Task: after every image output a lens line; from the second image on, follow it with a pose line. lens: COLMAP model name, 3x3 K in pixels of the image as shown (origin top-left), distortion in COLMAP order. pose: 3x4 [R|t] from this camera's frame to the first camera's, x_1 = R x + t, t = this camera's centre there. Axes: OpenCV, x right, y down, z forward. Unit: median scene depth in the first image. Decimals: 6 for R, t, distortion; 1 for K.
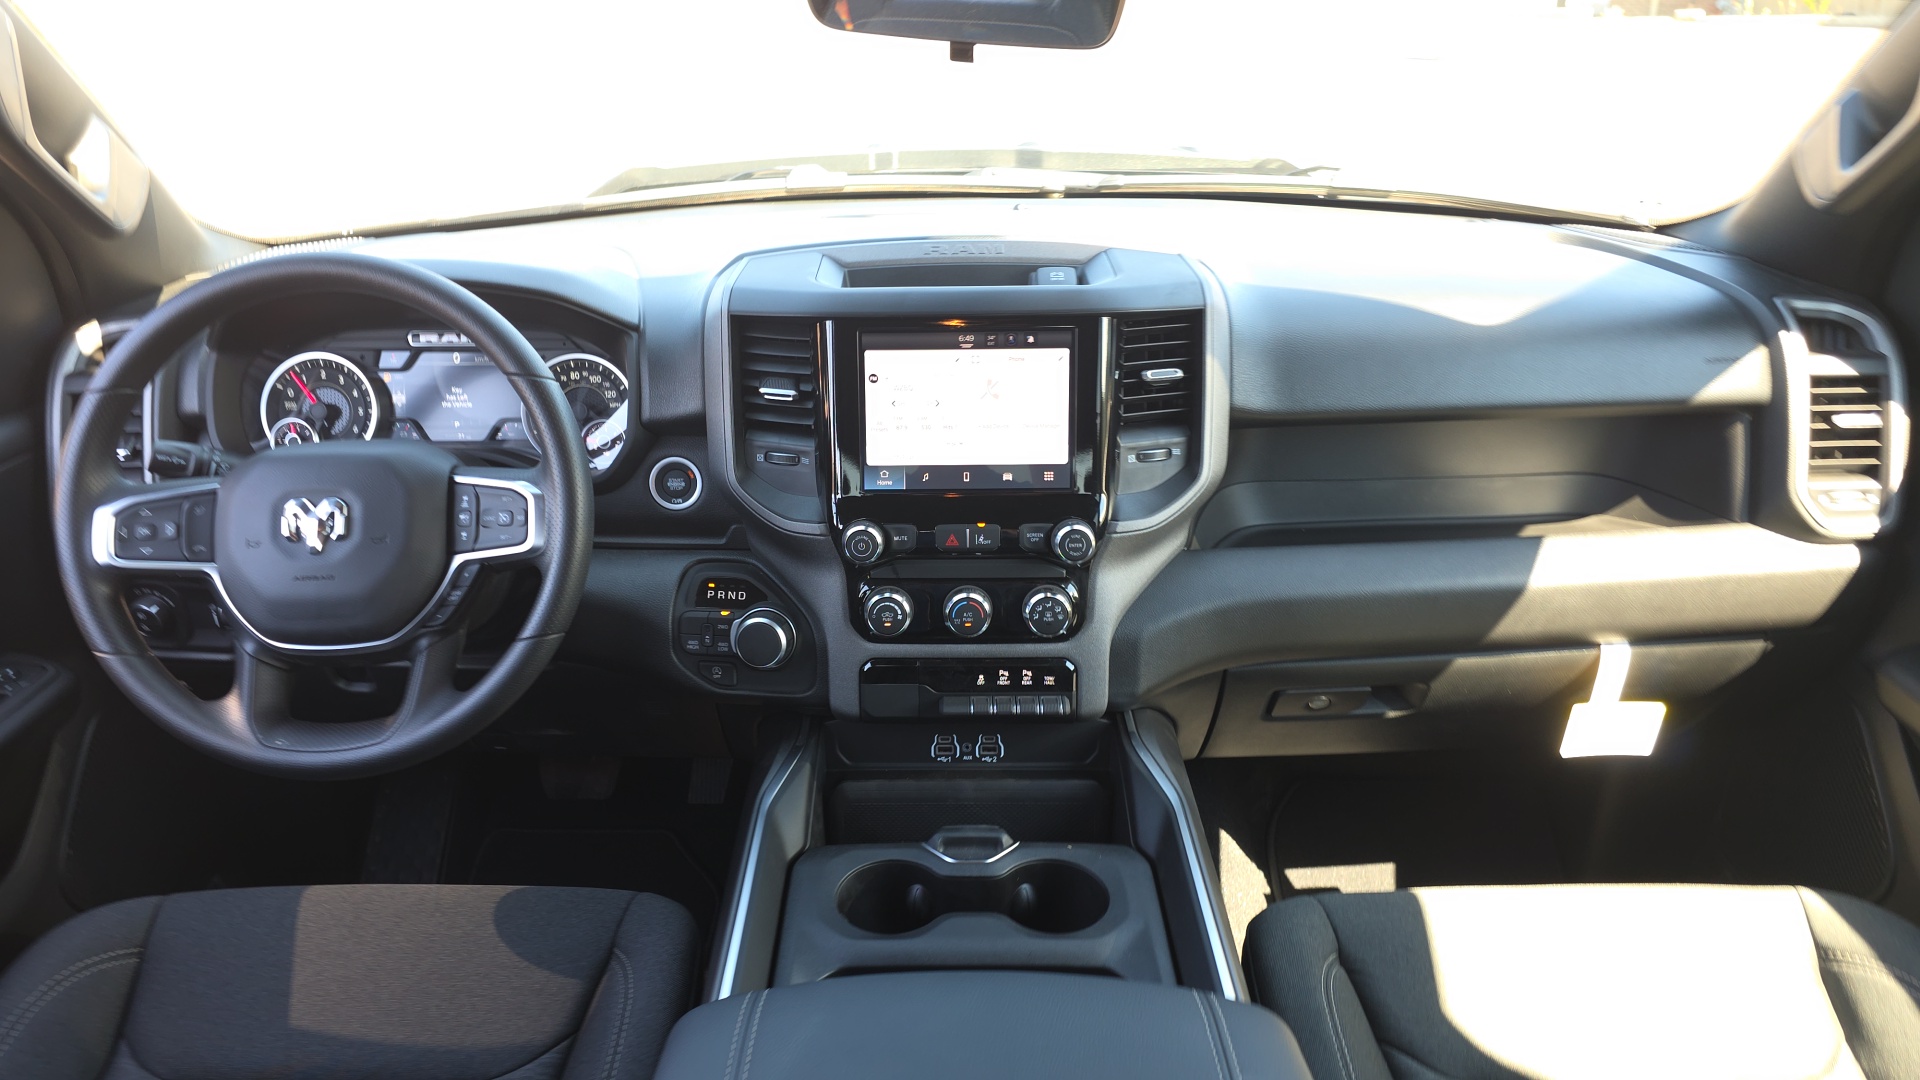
lens RADIAL K [[1287.6, 0, 936.9], [0, 1287.6, 535.6], [0, 0, 1]] dist [0.061590, -0.061911]
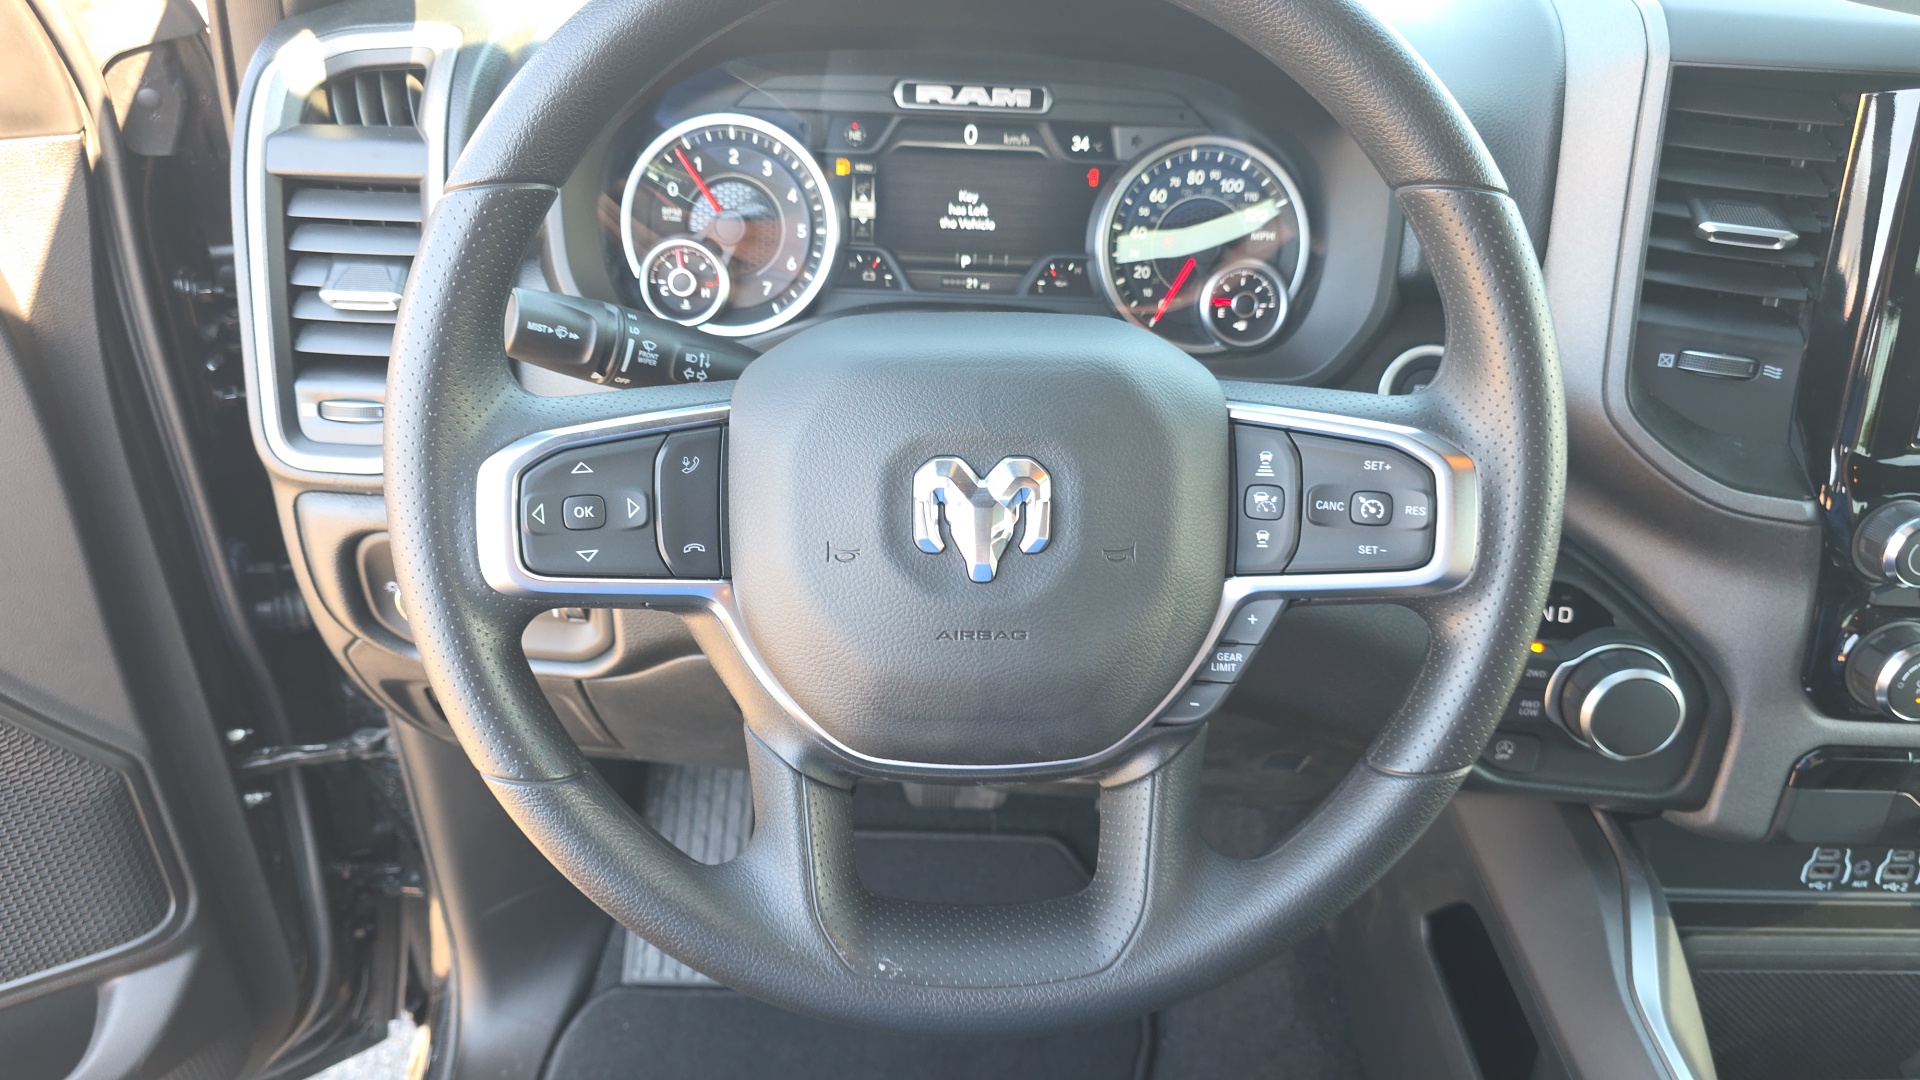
lens RADIAL K [[1314.7, 0, 971.0], [0, 1314.7, 559.1], [0, 0, 1]] dist [0.053143, -0.072593]
pose [[0.998669, 0.030553, 0.041544, -0.429491], [-0.036915, 0.986067, 0.162200, -0.057518], [-0.036009, -0.163517, 0.985883, 0.475585]]
